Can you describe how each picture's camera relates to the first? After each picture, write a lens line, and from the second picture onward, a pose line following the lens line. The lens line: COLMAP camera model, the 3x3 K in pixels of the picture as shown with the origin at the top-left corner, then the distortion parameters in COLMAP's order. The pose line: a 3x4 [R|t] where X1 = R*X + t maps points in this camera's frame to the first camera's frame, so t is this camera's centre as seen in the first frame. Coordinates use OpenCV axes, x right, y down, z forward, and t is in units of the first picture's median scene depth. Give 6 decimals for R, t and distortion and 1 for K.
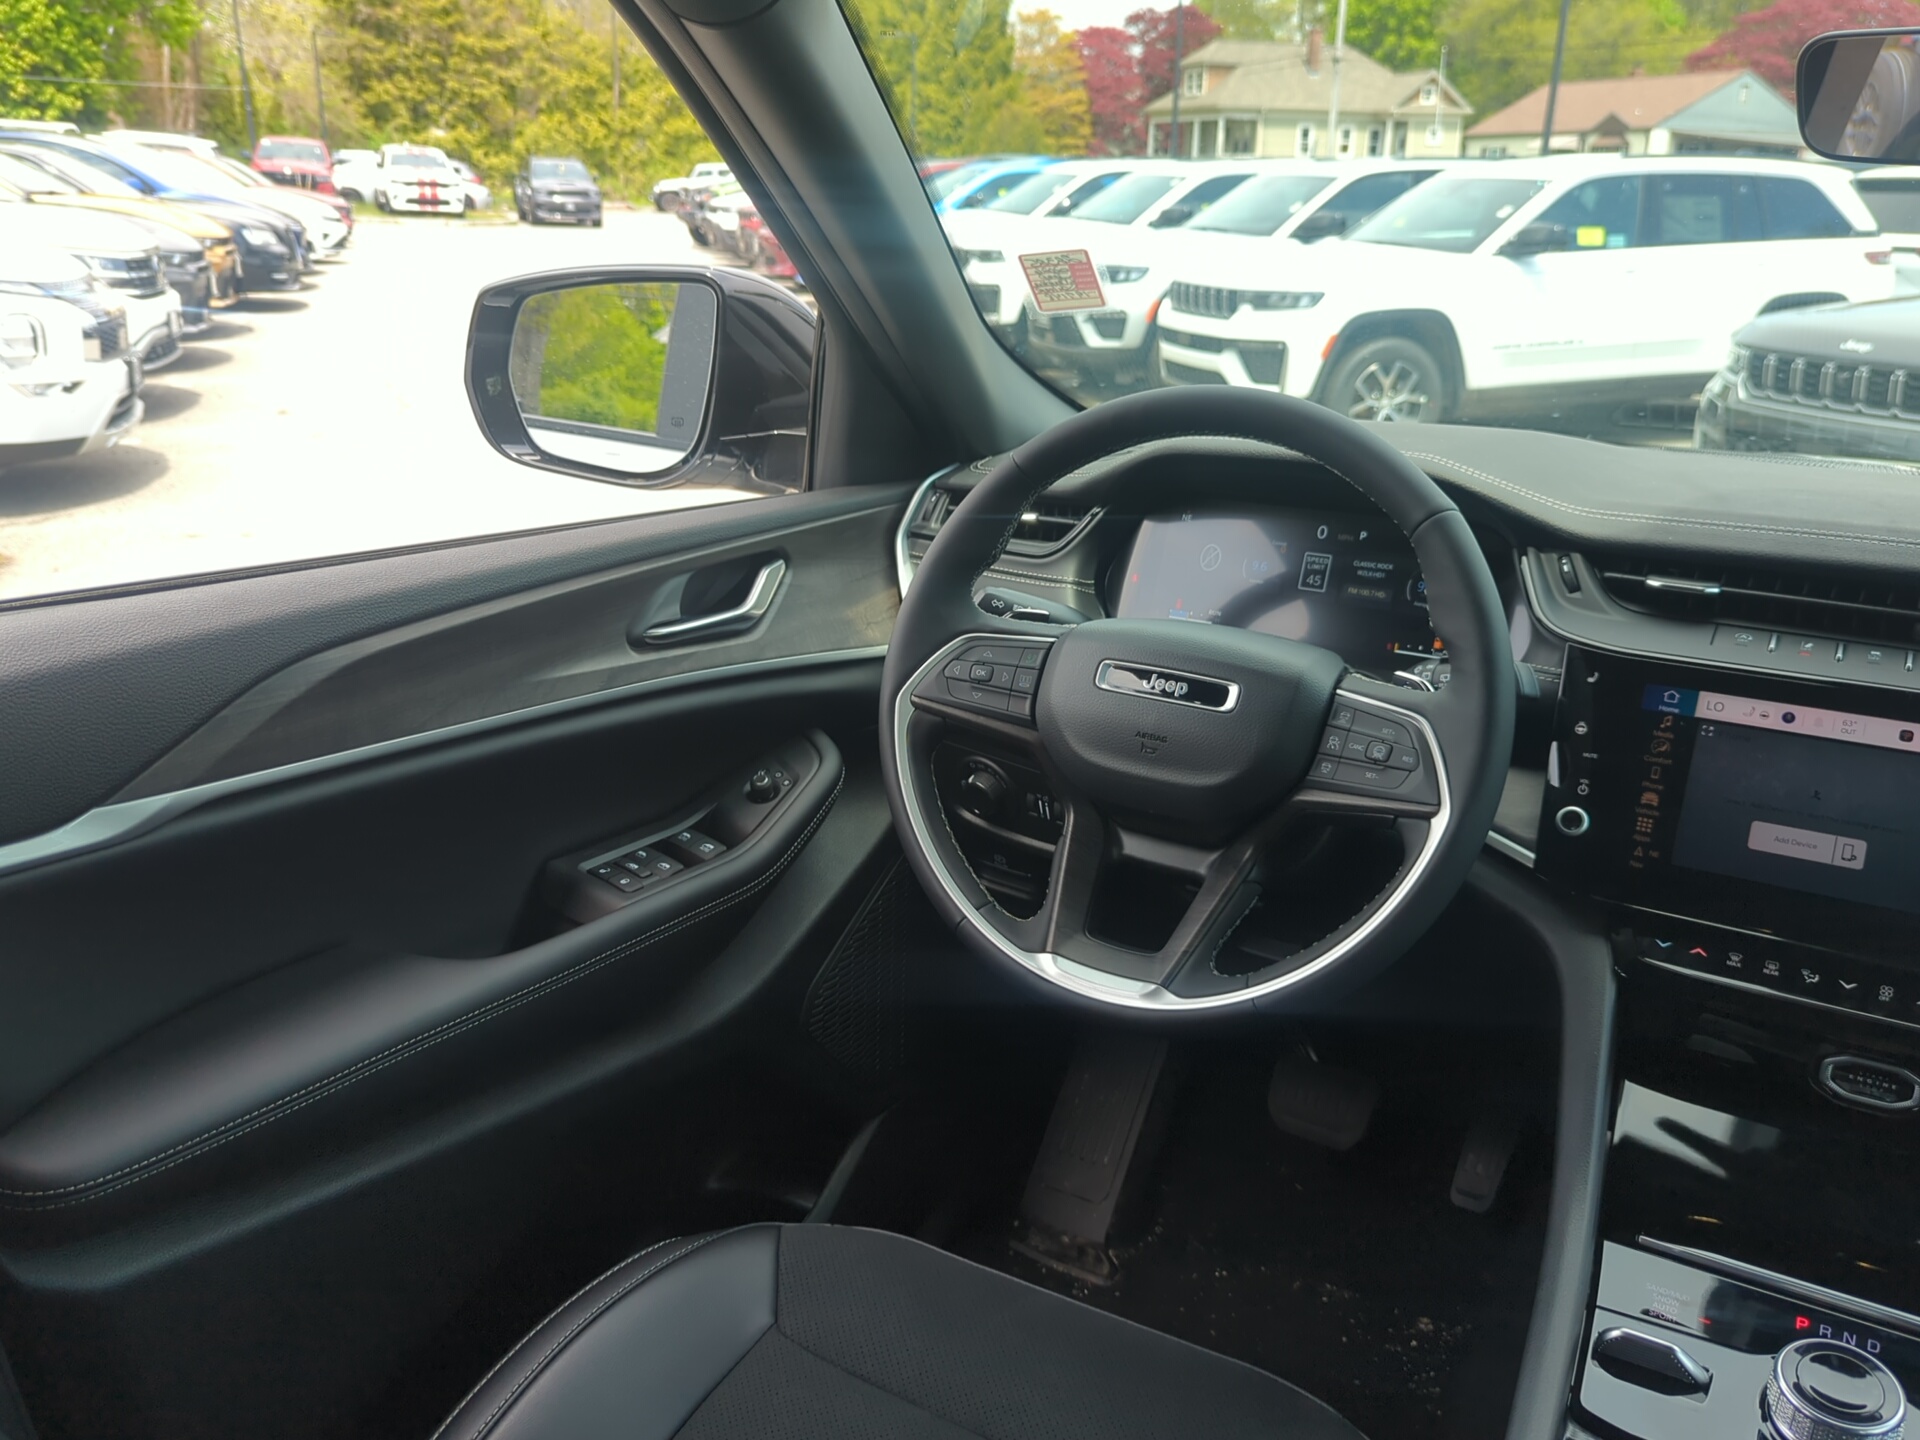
lens RADIAL K [[1556.2, 0, 978.2], [0, 1556.2, 693.7], [0, 0, 1]] dist [0.071583, -0.075738]
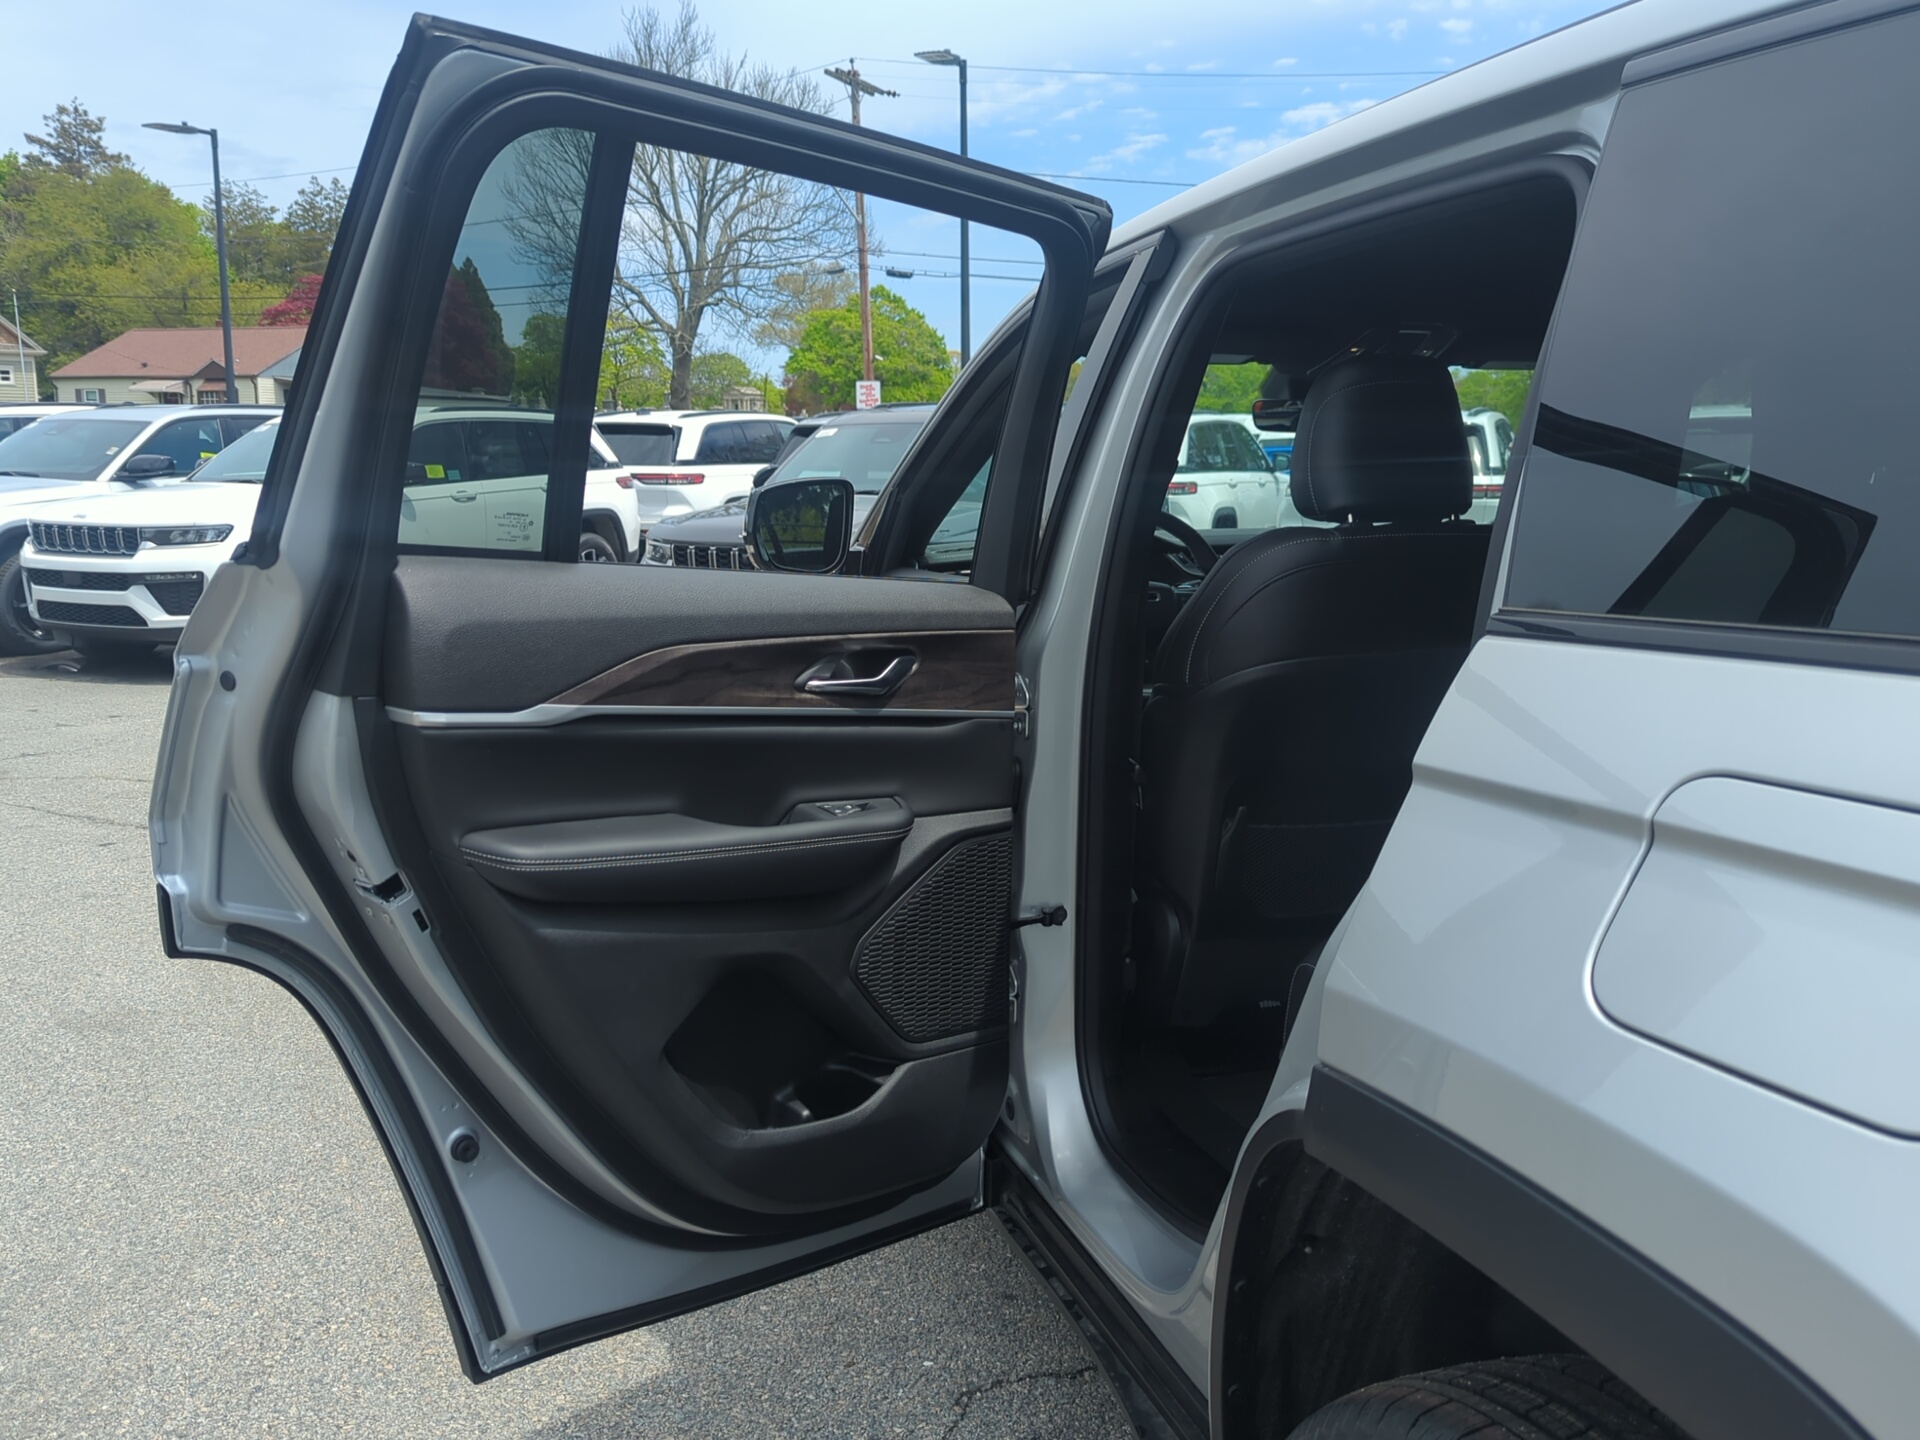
lens RADIAL K [[1545.8, 0, 979.7], [0, 1545.8, 709.9], [0, 0, 1]] dist [0.067578, -0.064536]
pose [[0.676378, -0.142621, 0.722615, -1.850539], [0.236843, 0.971084, -0.030028, 0.175244], [-0.697437, 0.191456, 0.690598, -0.651804]]
